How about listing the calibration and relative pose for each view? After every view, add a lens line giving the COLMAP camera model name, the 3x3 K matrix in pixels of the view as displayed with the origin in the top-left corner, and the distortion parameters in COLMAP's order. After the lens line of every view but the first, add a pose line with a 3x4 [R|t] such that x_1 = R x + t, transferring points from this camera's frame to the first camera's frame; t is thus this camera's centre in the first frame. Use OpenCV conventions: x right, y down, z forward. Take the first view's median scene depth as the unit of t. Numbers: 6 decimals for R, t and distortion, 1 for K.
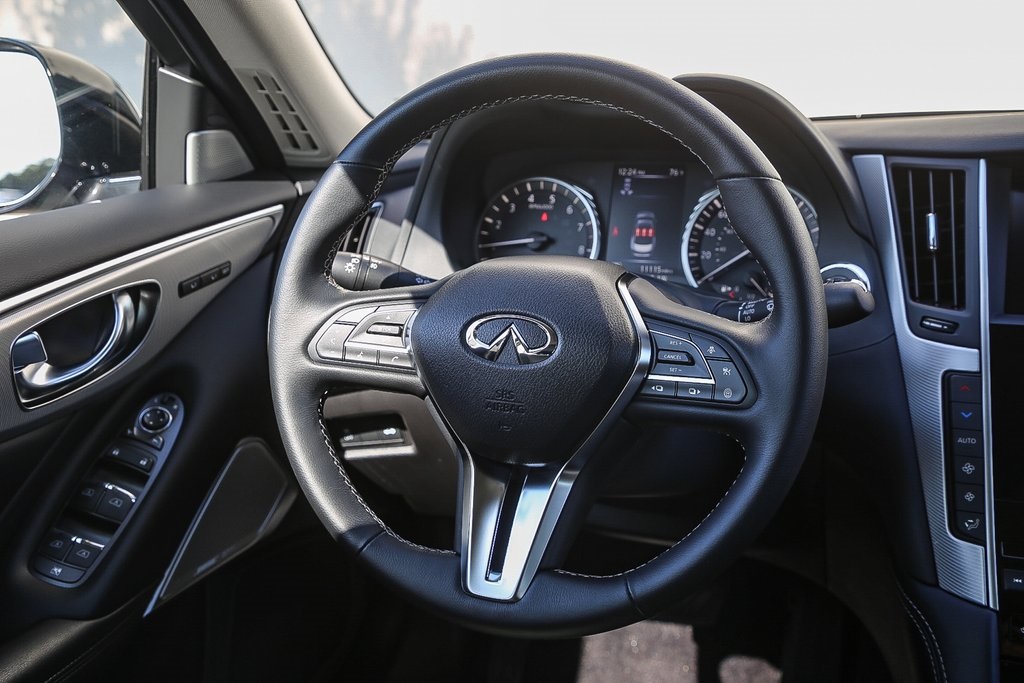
lens RADIAL K [[1149.8, 0, 507.0], [0, 1149.8, 339.6], [0, 0, 1]] dist [0.066002, 0.000000]
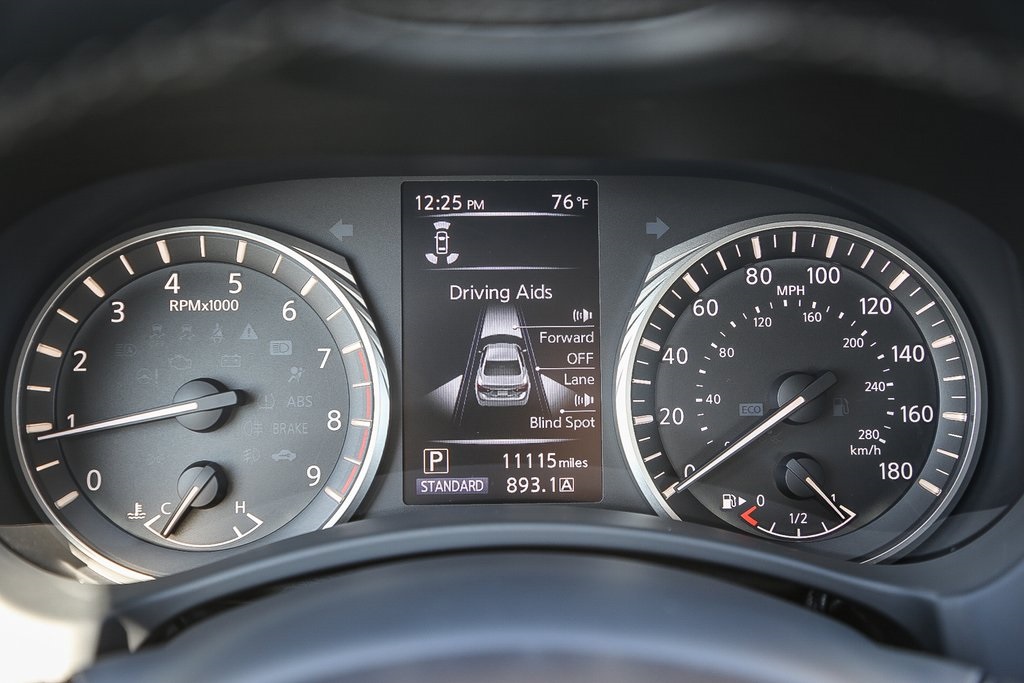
lens RADIAL K [[1505.0, 0, 509.3], [0, 1505.0, 344.0], [0, 0, 1]] dist [0.196315, 0.000000]
pose [[0.919641, -0.087875, 0.382804, -0.069784], [0.074545, 0.995986, 0.049548, -0.127202], [-0.385621, -0.017030, 0.922500, 0.555731]]
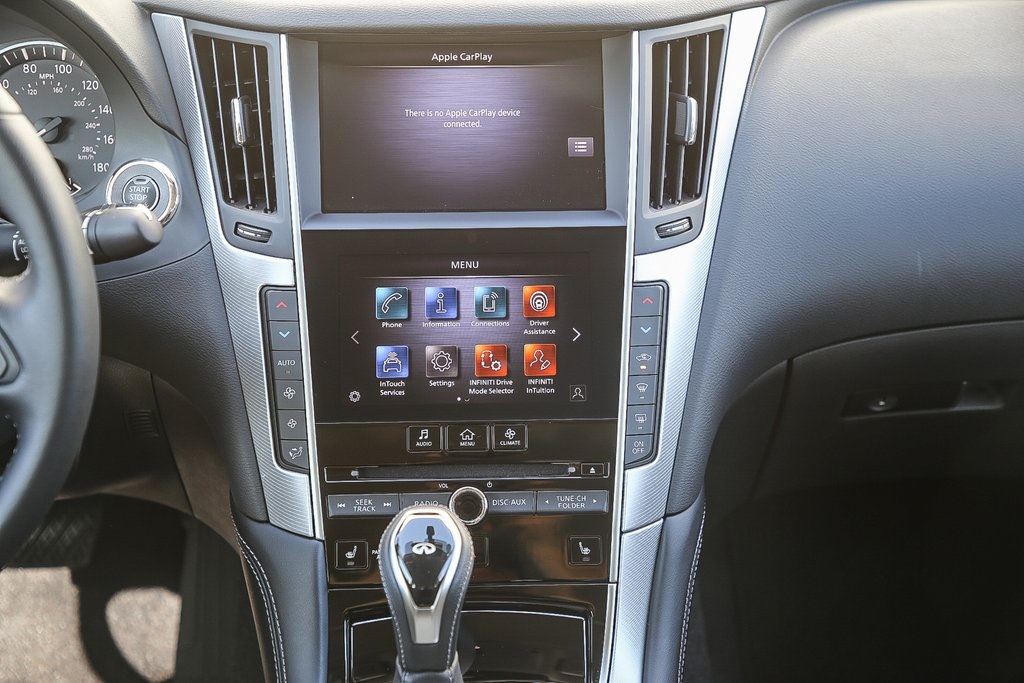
lens RADIAL K [[1698.2, 0, 506.9], [0, 1698.2, 339.6], [0, 0, 1]] dist [0.291349, 0.000000]
pose [[0.929170, -0.133163, 0.344835, 0.074008], [0.076351, 0.981881, 0.173435, -0.118706], [-0.361682, -0.134822, 0.922501, -0.238921]]
